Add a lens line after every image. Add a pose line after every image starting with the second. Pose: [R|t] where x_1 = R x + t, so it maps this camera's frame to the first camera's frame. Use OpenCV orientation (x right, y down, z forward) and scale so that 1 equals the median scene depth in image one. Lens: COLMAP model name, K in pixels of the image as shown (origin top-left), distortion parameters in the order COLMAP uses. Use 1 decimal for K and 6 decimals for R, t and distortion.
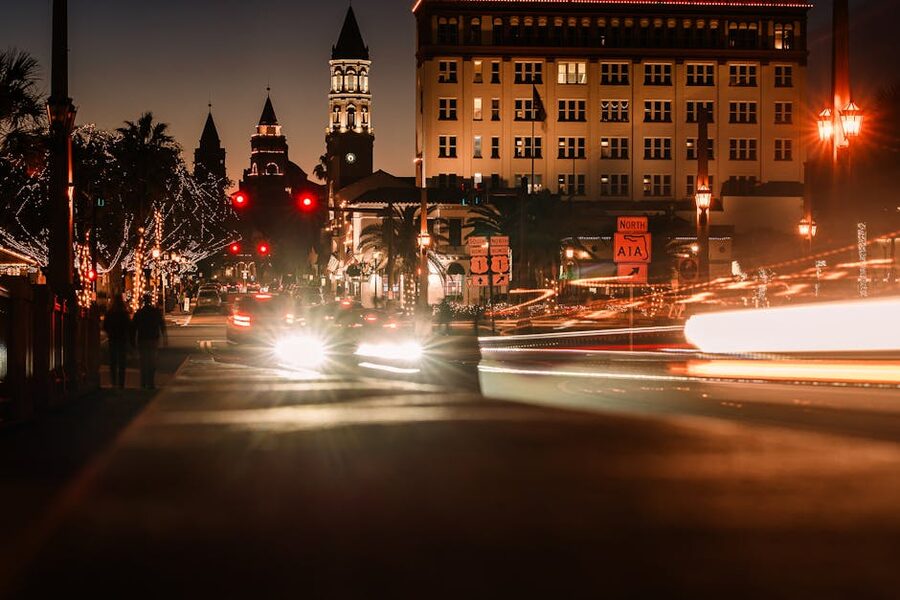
lens RADIAL K [[2466.6, 0, 450.4], [0, 2466.6, 299.9], [0, 0, 1]] dist [0.011429, 0.000000]
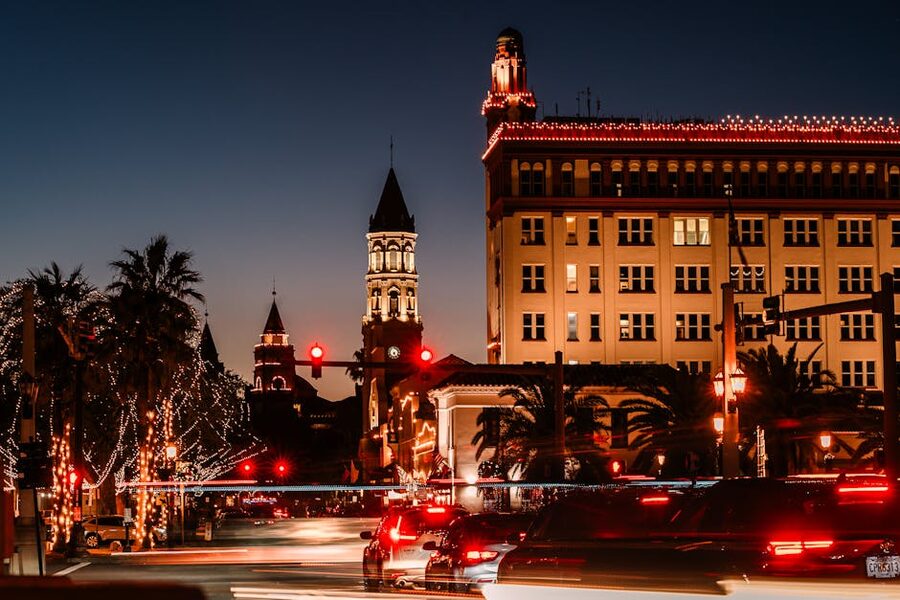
lens RADIAL K [[2466.6, 0, 449.2], [0, 2466.6, 299.4], [0, 0, 1]] dist [0.011429, 0.000000]
pose [[0.999926, -0.009816, 0.007226, -0.033096], [0.010458, 0.995426, -0.094960, 0.002665], [-0.006261, 0.095029, 0.995455, 0.226672]]
